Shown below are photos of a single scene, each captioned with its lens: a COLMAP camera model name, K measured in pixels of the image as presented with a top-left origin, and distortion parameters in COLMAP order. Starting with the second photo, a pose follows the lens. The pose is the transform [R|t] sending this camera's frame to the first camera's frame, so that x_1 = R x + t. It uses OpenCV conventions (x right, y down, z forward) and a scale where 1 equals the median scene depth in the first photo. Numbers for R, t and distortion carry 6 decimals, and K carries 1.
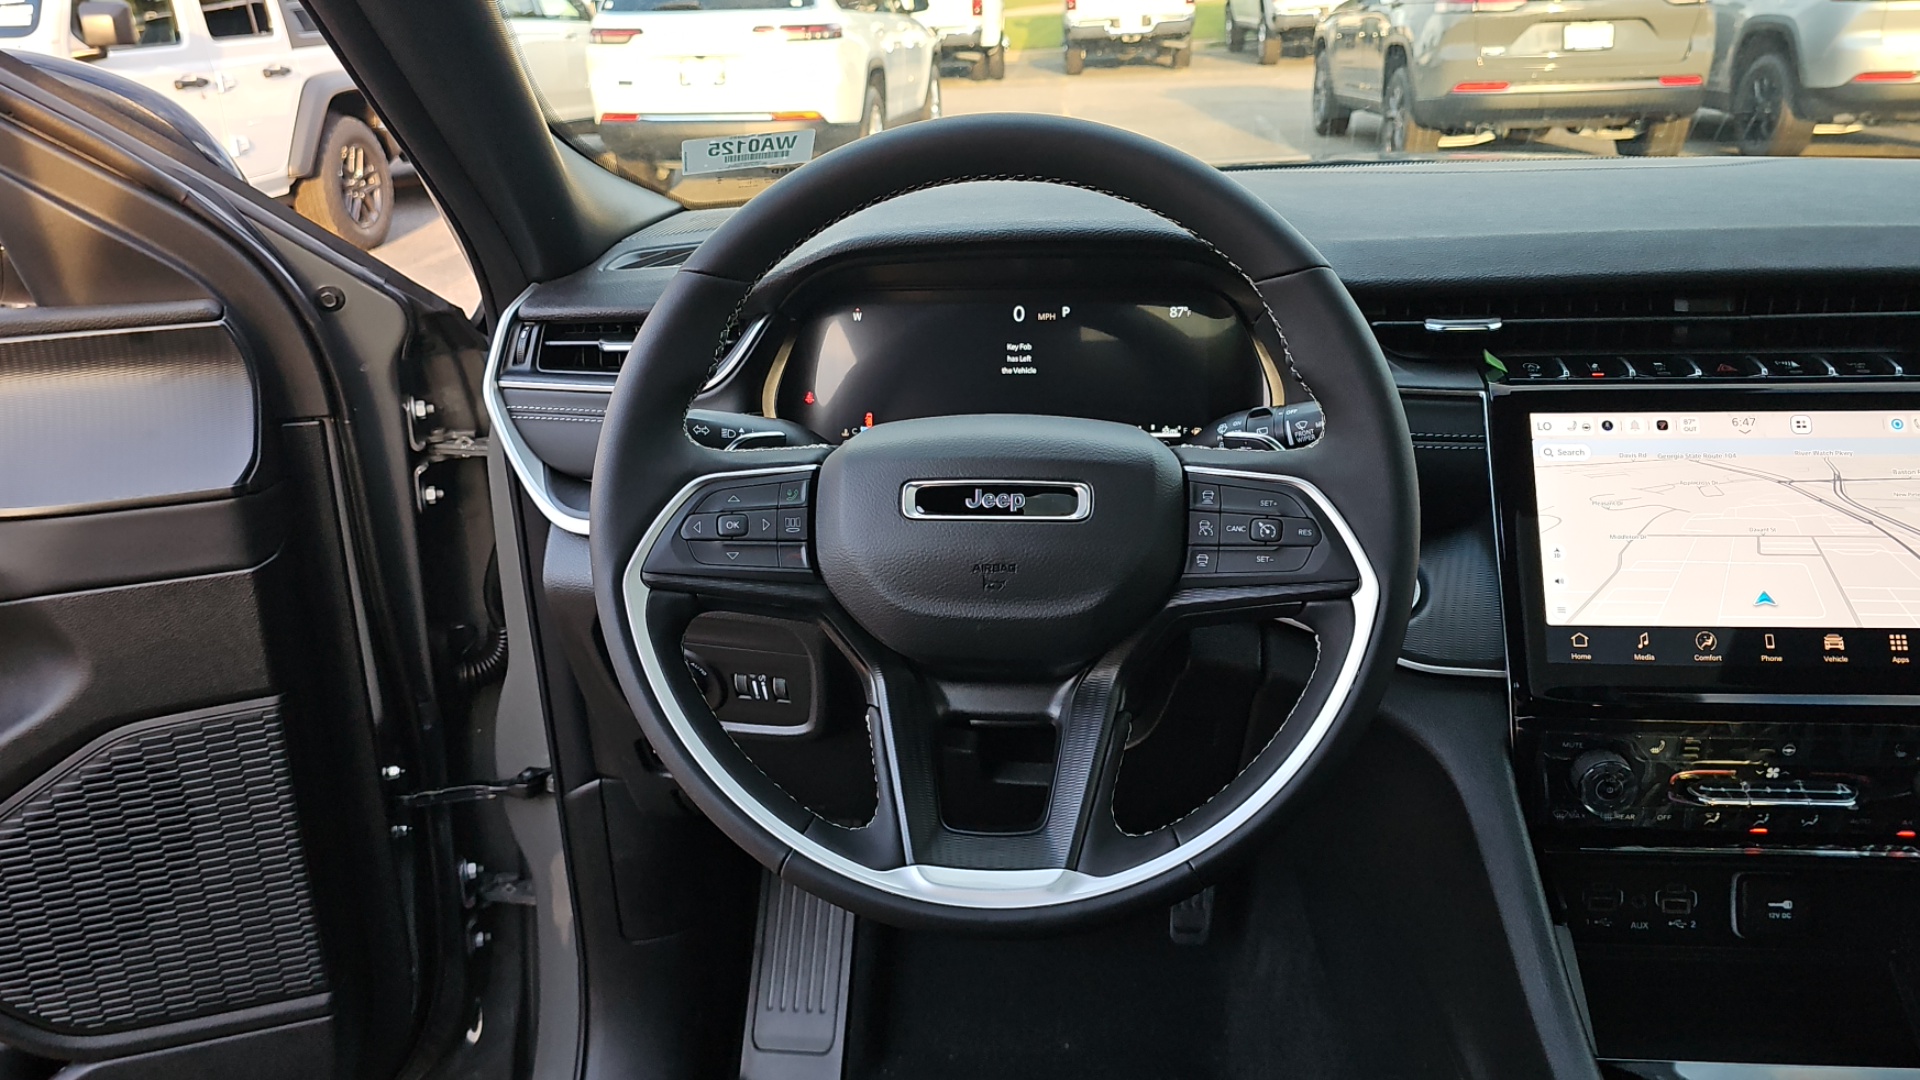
lens RADIAL K [[1357.0, 0, 960.0], [0, 1357.0, 540.0], [0, 0, 1]] dist [0.091141, -0.113358]
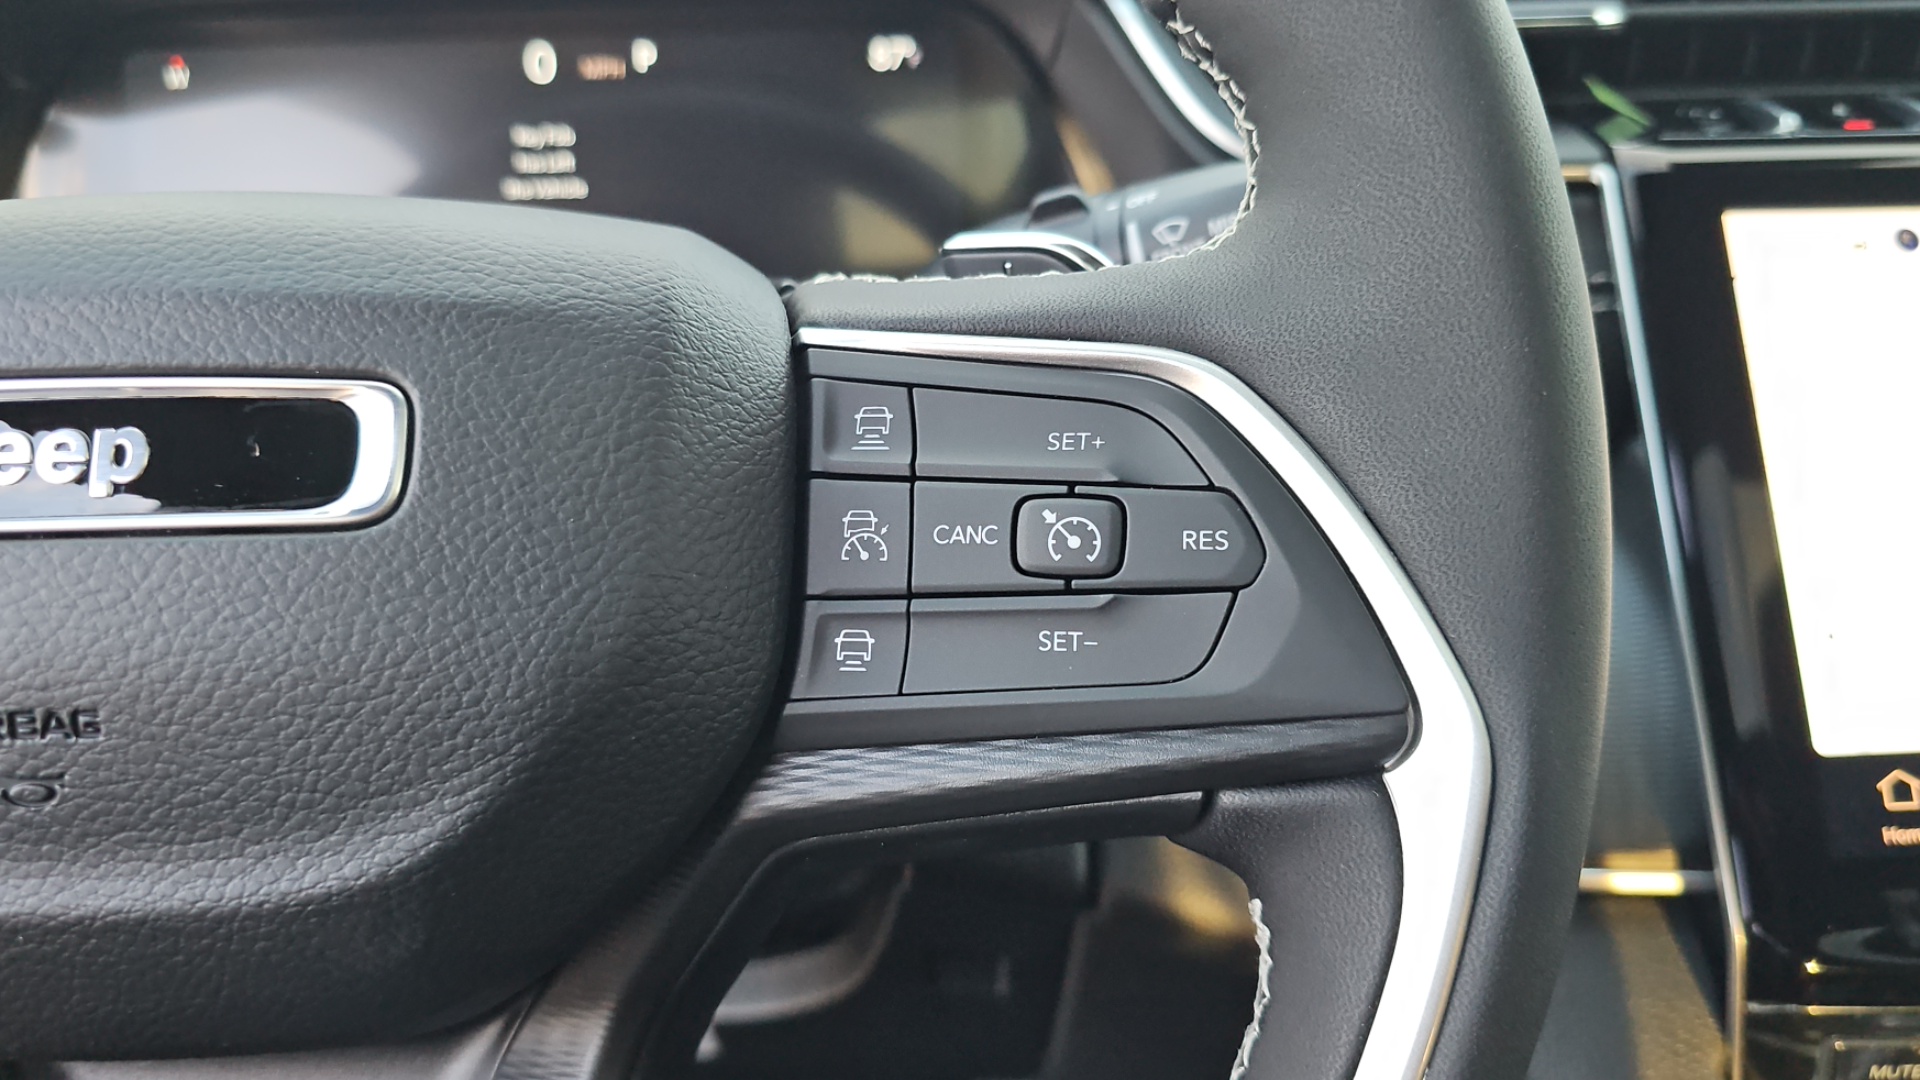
lens RADIAL K [[1405.8, 0, 929.8], [0, 1405.8, 547.9], [0, 0, 1]] dist [0.011986, -0.037008]
pose [[0.995494, -0.034699, 0.088249, 0.153903], [0.033830, 0.999363, 0.011323, -0.008293], [-0.088586, -0.008286, 0.996034, 0.645318]]
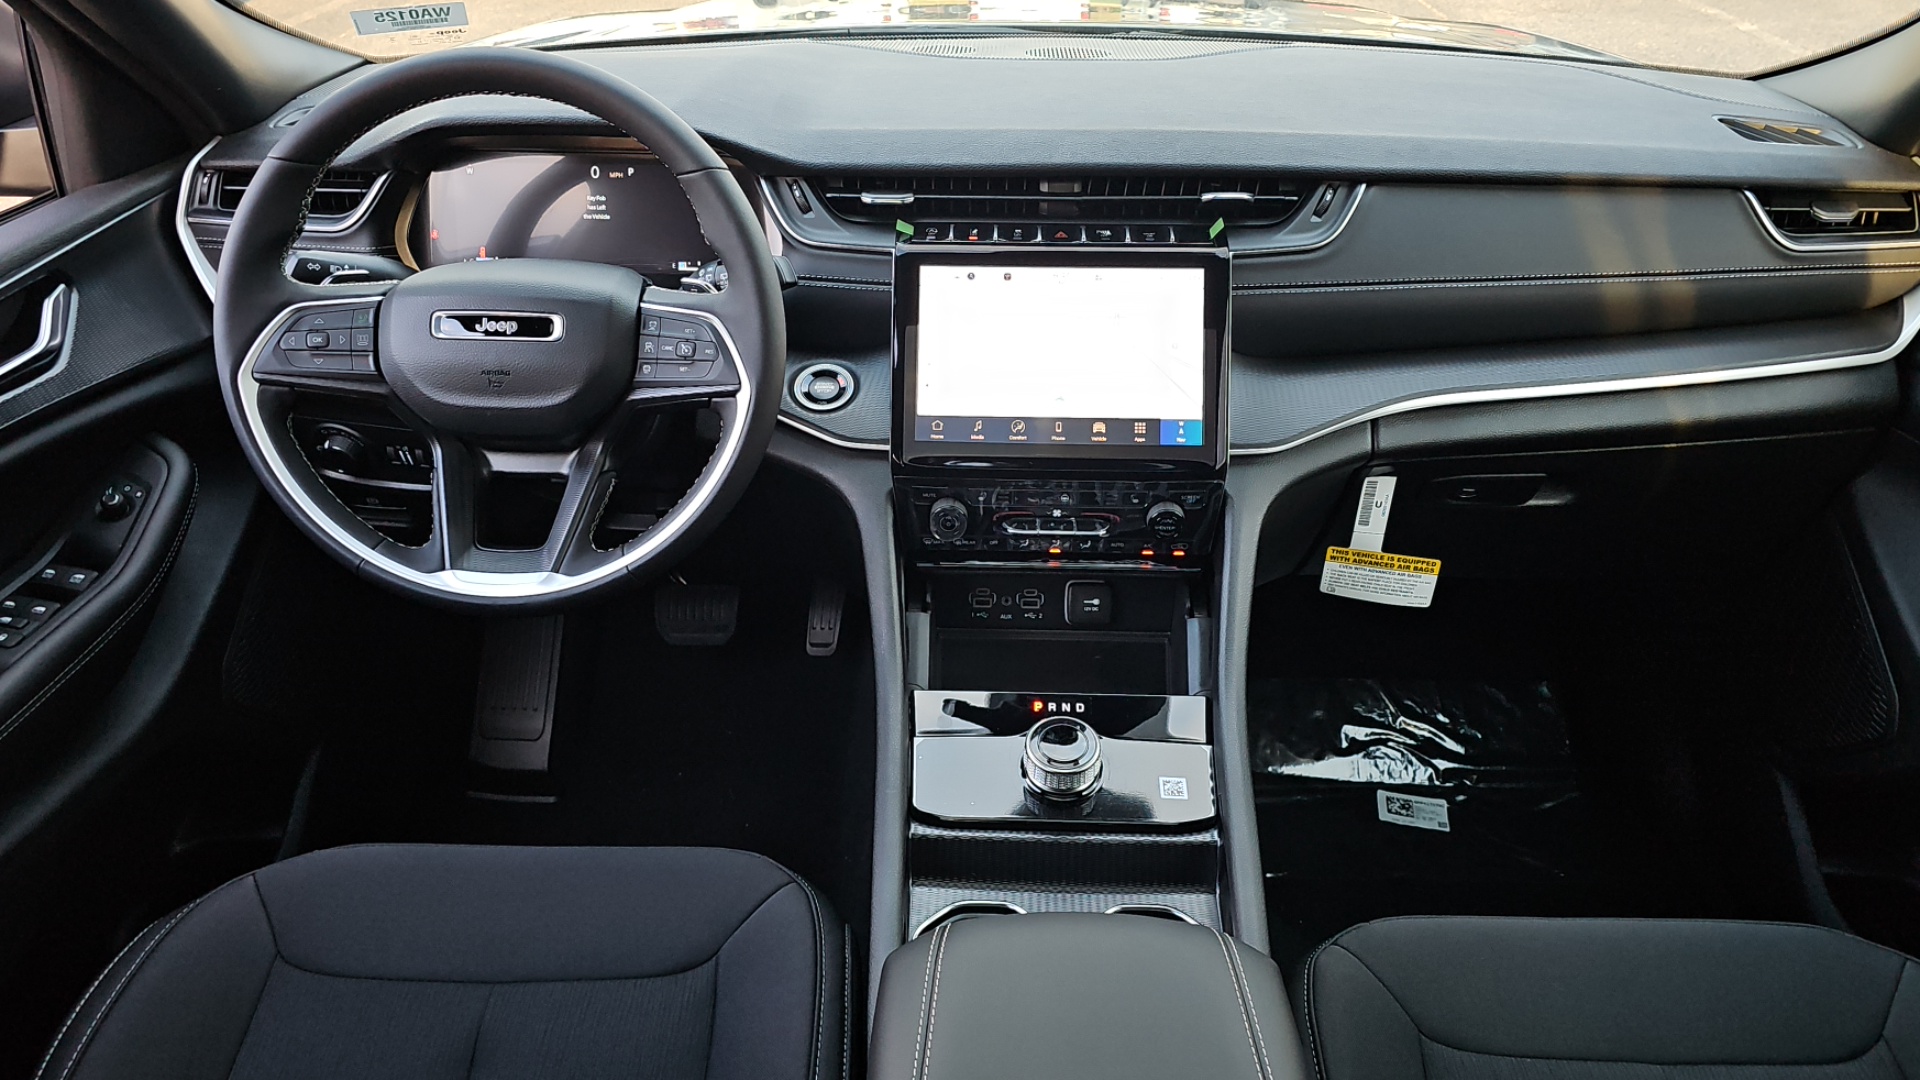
lens RADIAL K [[1357.0, 0, 960.0], [0, 1357.0, 540.0], [0, 0, 1]] dist [0.091141, -0.113358]
pose [[0.998401, 0.002679, 0.056458, 0.396762], [-0.011560, 0.987440, 0.157570, -0.036178], [-0.055326, -0.157971, 0.985893, -0.468457]]
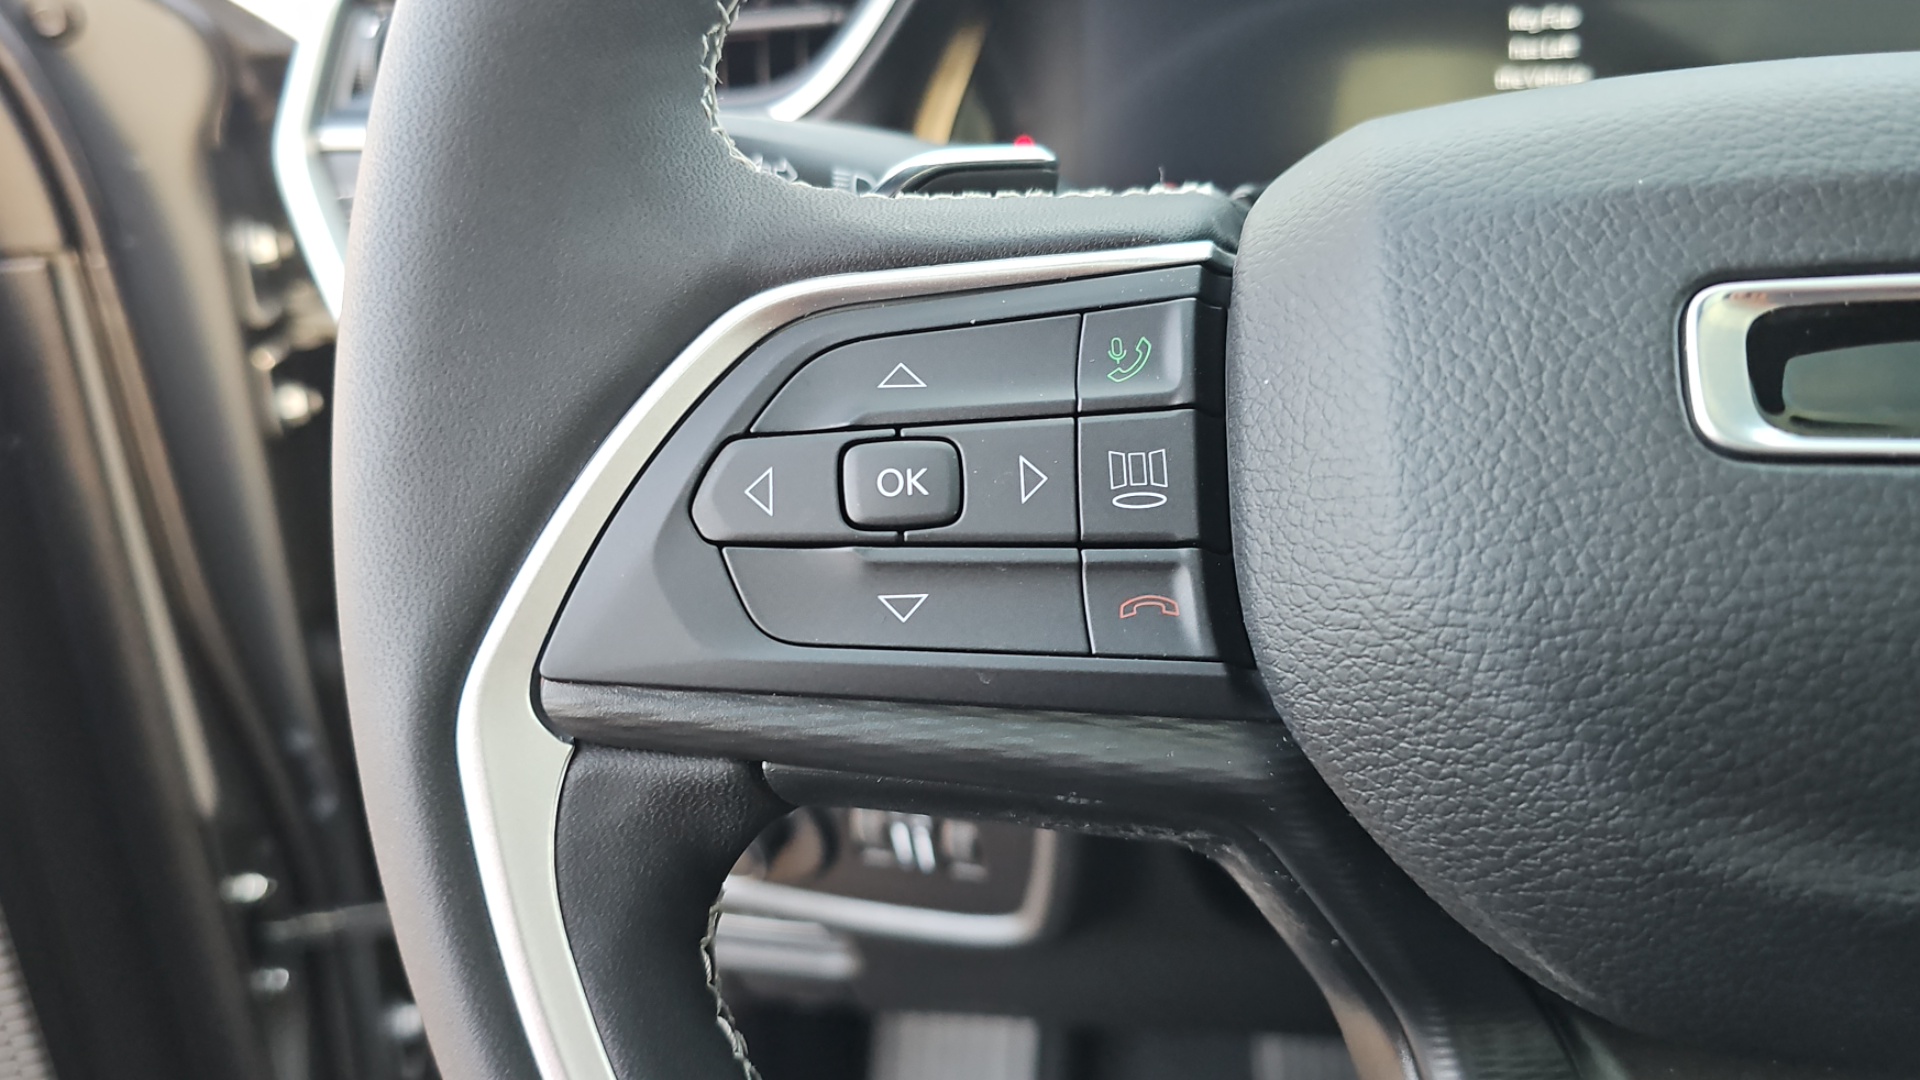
lens RADIAL K [[1395.6, 0, 960.0], [0, 1395.6, 540.0], [0, 0, 1]] dist [0.095065, -0.123005]
pose [[0.998447, -0.000728, -0.055701, -0.131608], [0.003768, 0.998508, 0.054480, -0.013040], [0.055578, -0.054606, 0.996960, 0.690836]]
